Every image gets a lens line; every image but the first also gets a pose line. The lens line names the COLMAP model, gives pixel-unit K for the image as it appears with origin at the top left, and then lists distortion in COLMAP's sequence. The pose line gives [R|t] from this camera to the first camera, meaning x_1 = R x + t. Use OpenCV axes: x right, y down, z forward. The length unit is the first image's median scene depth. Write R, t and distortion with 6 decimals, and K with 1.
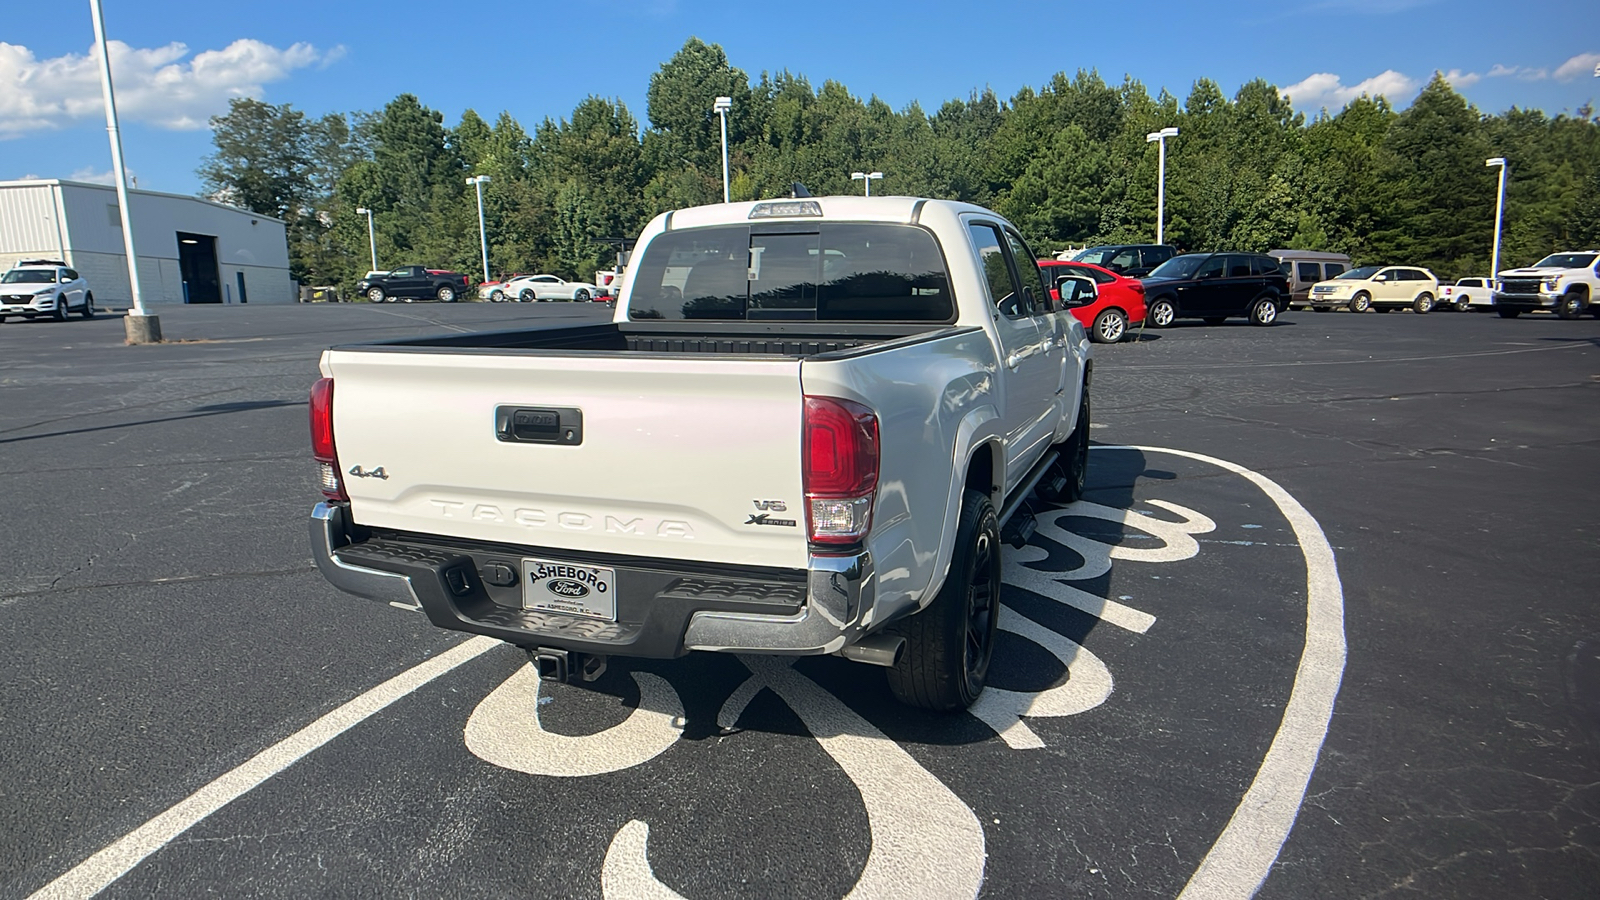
lens RADIAL K [[999.4, 0, 794.2], [0, 999.4, 491.6], [0, 0, 1]] dist [-0.007356, 0.004894]
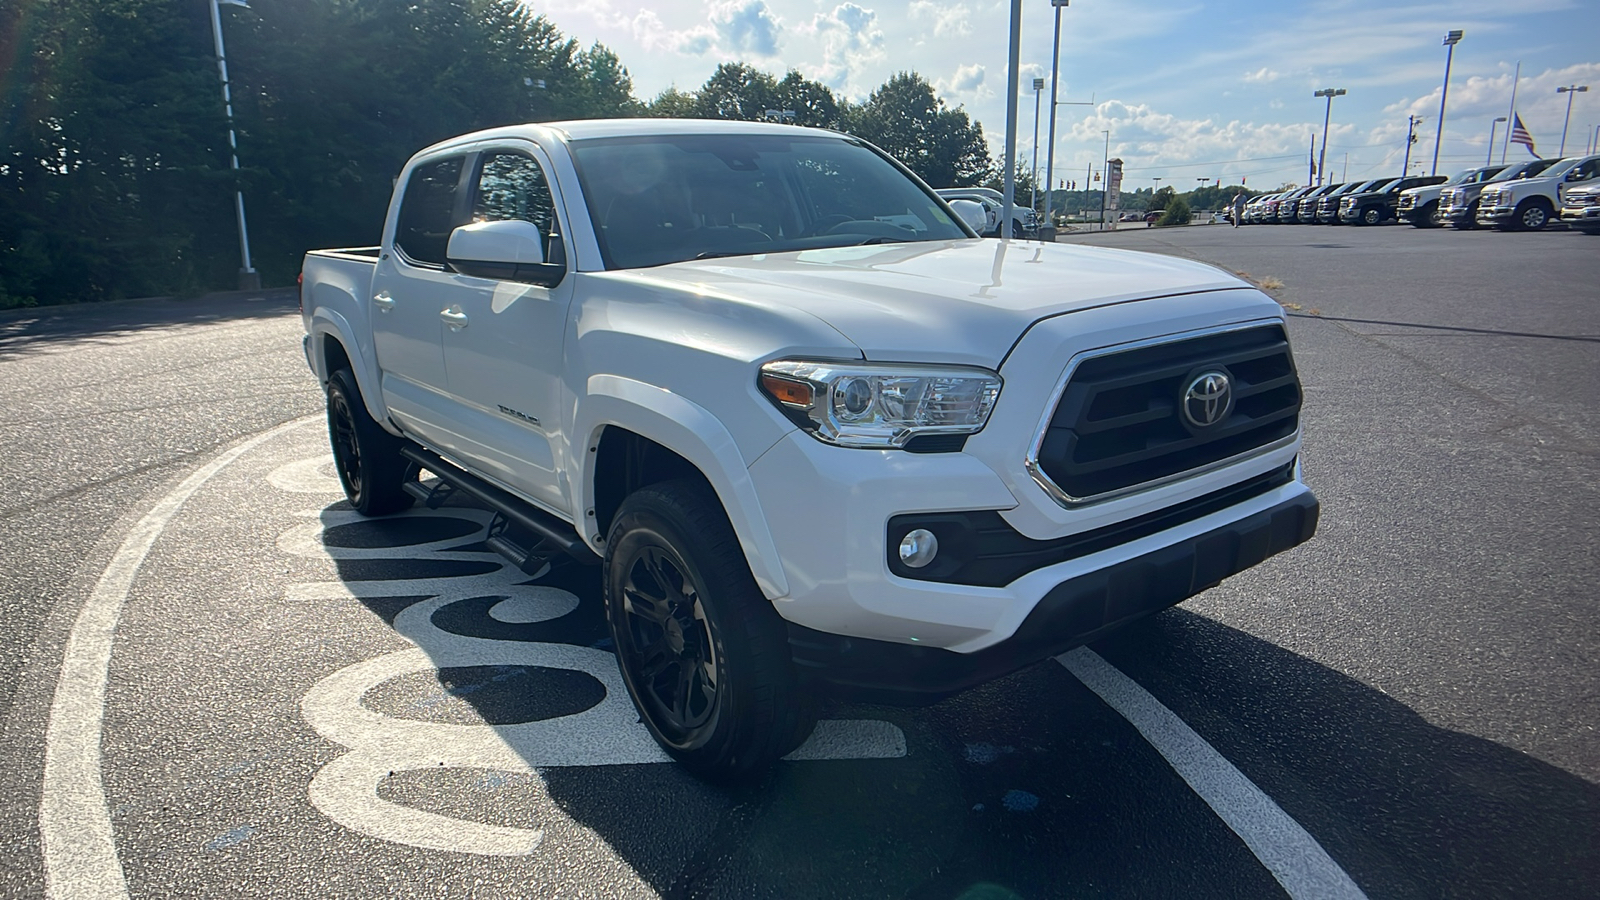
lens RADIAL K [[1073.5, 0, 808.8], [0, 1073.5, 457.5], [0, 0, 1]] dist [-0.014386, 0.007722]
pose [[-0.528419, 0.229459, -0.817387, 0.038223], [-0.137965, 0.926777, 0.349358, -0.017549], [0.837699, 0.297378, -0.458069, 0.078432]]
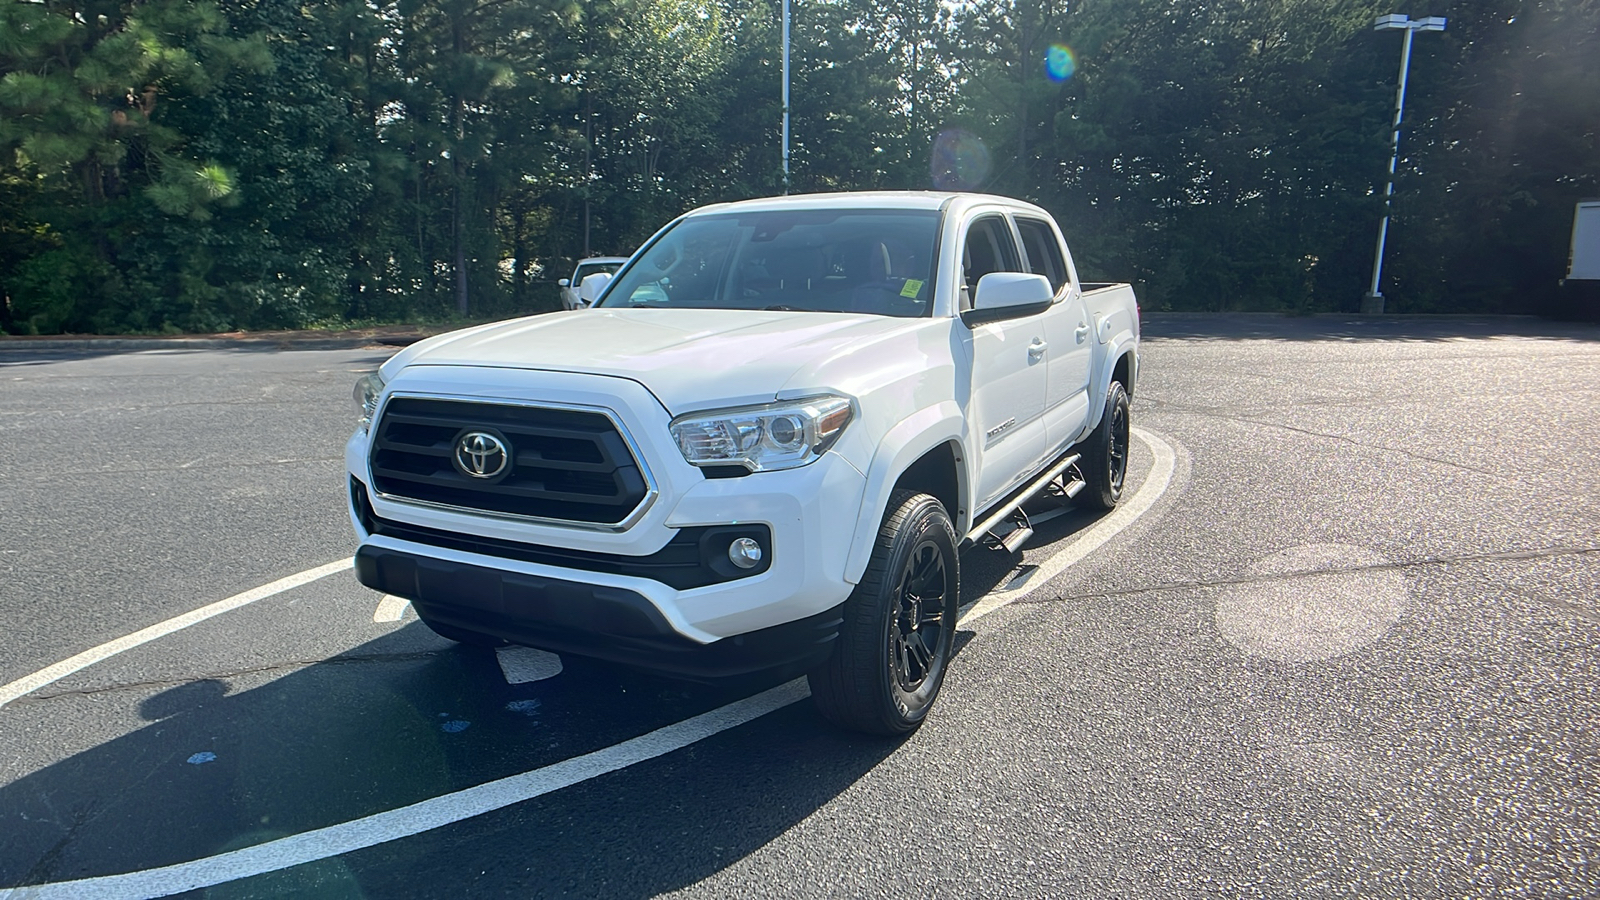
lens RADIAL K [[1079.9, 0, 800.0], [0, 1079.9, 450.0], [0, 0, 1]] dist [-0.005272, 0.002374]
pose [[-0.992918, -0.002172, 0.118783, 0.000850], [0.044250, 0.921129, 0.386734, -0.022851], [-0.110255, 0.389251, -0.914509, 0.100919]]
